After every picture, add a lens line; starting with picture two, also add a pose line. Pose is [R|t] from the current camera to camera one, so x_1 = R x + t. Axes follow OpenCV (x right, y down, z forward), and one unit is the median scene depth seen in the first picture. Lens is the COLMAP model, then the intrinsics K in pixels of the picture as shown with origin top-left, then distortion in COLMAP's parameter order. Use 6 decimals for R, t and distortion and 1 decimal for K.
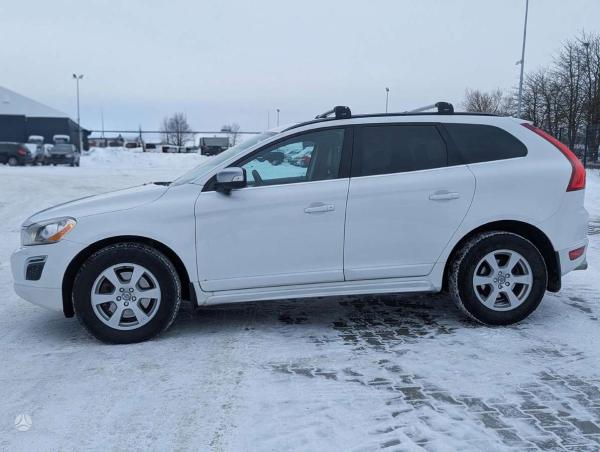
lens RADIAL K [[653.6, 0, 300.0], [0, 653.6, 224.8], [0, 0, 1]] dist [0.029750, 0.000000]
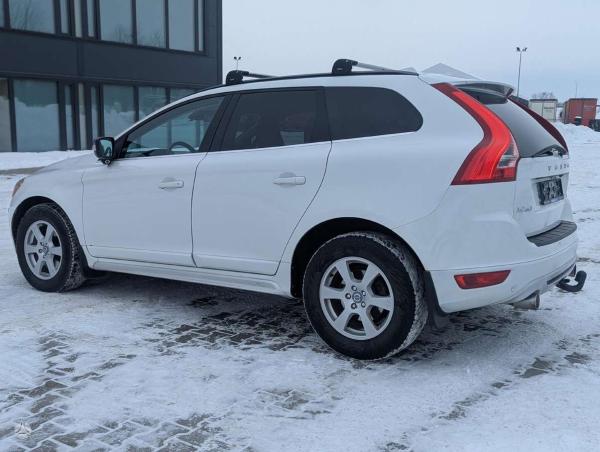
lens RADIAL K [[653.6, 0, 300.0], [0, 653.6, 227.5], [0, 0, 1]] dist [0.029750, 0.000000]
pose [[0.754179, 0.109024, -0.647555, 0.758764], [-0.082606, 0.994039, 0.071151, -0.043985], [0.651452, -0.000168, 0.758689, 0.411435]]
